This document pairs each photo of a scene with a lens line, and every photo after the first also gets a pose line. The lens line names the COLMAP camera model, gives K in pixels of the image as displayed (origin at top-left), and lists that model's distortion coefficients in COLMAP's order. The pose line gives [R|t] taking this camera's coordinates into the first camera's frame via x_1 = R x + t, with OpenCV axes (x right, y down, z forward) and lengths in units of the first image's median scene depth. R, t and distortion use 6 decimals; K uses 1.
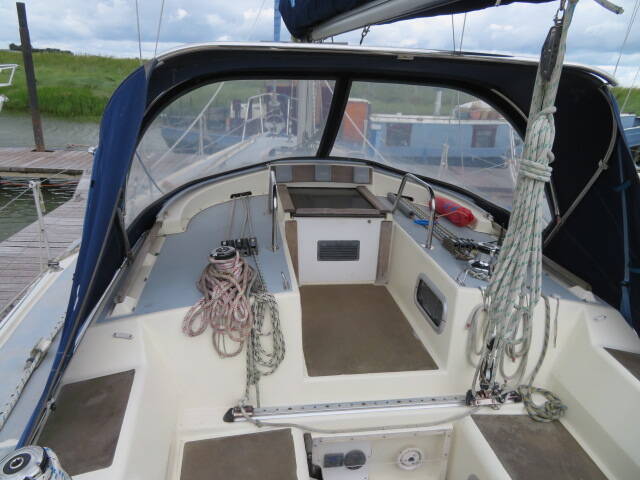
lens RADIAL K [[452.3, 0, 321.8], [0, 452.3, 238.3], [0, 0, 1]] dist [-0.036381, 0.052150]
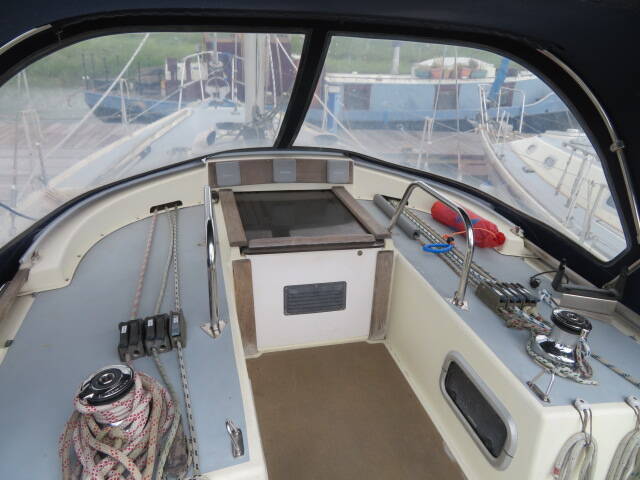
lens RADIAL K [[452.3, 0, 321.8], [0, 452.3, 238.3], [0, 0, 1]] dist [-0.036381, 0.052150]
pose [[0.994276, -0.038709, 0.099581, -0.014049], [0.029951, 0.995671, 0.087995, -0.102923], [-0.102556, -0.084509, 0.991131, 0.297891]]
